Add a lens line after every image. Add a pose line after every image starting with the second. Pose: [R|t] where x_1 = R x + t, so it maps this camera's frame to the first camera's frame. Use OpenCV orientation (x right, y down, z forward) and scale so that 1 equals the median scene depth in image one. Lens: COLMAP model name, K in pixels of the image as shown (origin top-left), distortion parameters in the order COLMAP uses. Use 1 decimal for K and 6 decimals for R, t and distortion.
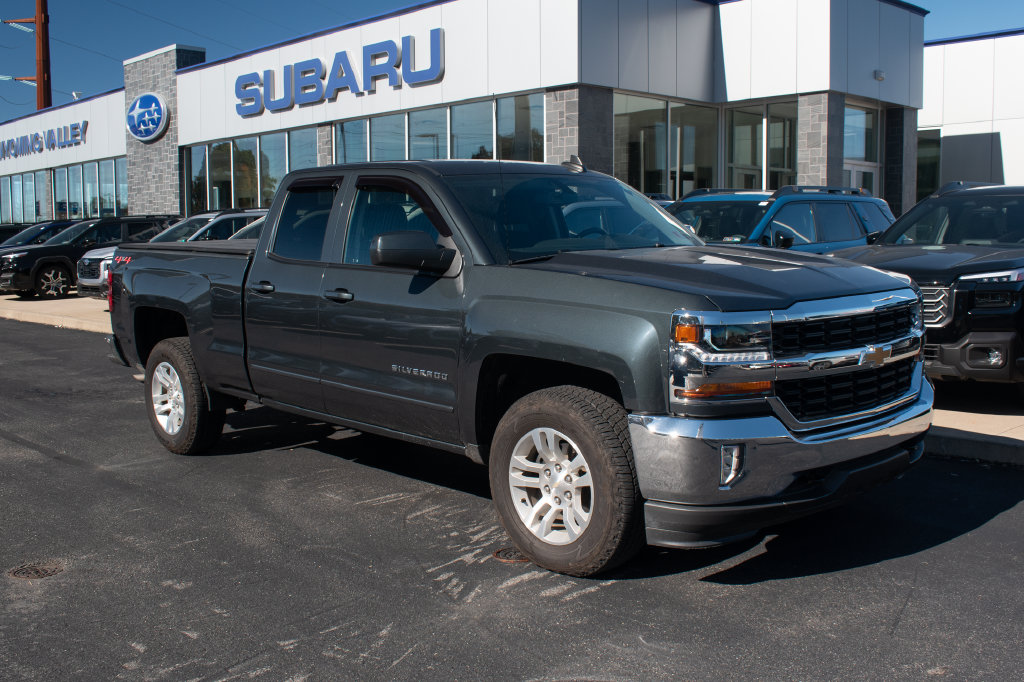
lens RADIAL K [[1027.5, 0, 512.0], [0, 1027.5, 341.0], [0, 0, 1]] dist [-0.070409, -0.000625]
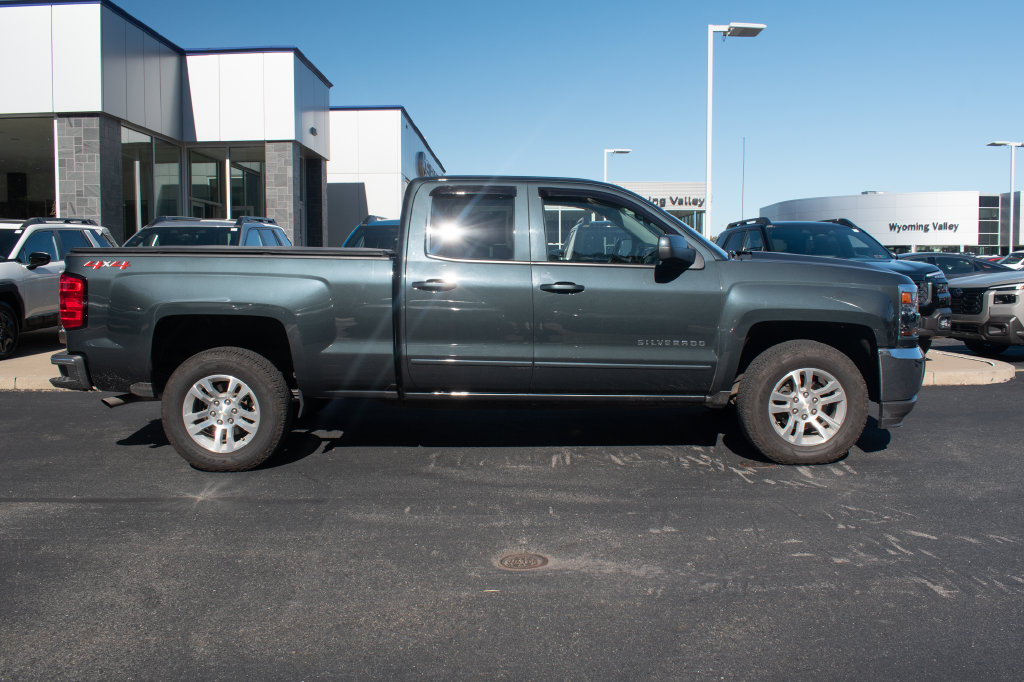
lens RADIAL K [[879.1, 0, 512.0], [0, 879.1, 341.0], [0, 0, 1]] dist [-0.088817, -0.001517]
pose [[0.691531, -0.056968, 0.720097, -0.247339], [0.070924, 0.997423, 0.010797, 0.000383], [-0.718857, 0.043606, 0.693789, 0.090914]]
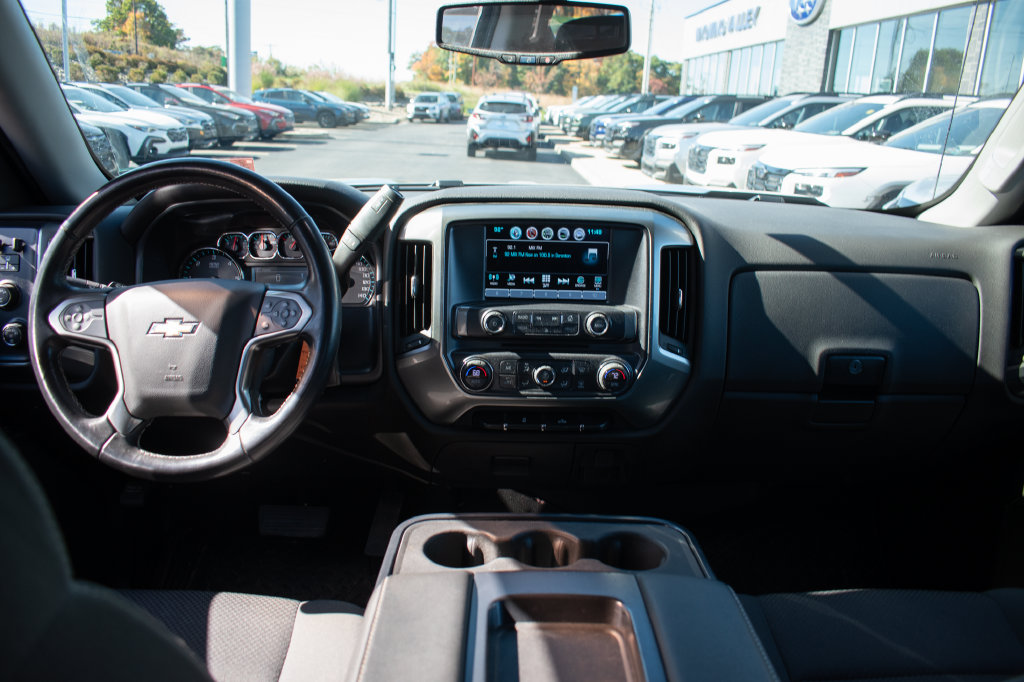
lens RADIAL K [[786.7, 0, 508.7], [0, 786.7, 339.1], [0, 0, 1]] dist [-0.096538, 0.010575]
pose [[0.728673, 0.247995, -0.638384, -0.010214], [-0.132009, 0.965515, 0.224398, -0.036507], [0.672018, -0.079240, 0.736283, 0.314687]]
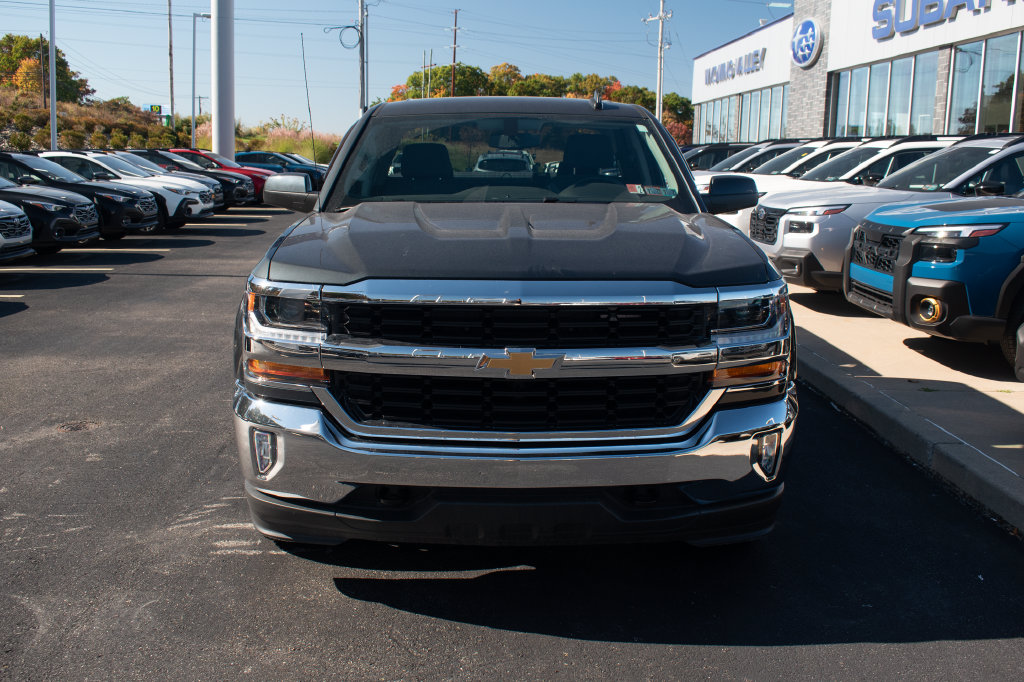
lens RADIAL K [[1027.5, 0, 512.0], [0, 1027.5, 341.0], [0, 0, 1]] dist [-0.070409, -0.000625]
pose [[0.741589, 0.144488, -0.655109, 0.176924], [-0.097069, 0.989365, 0.108328, -0.017302], [0.663794, -0.016744, 0.747728, 0.090693]]
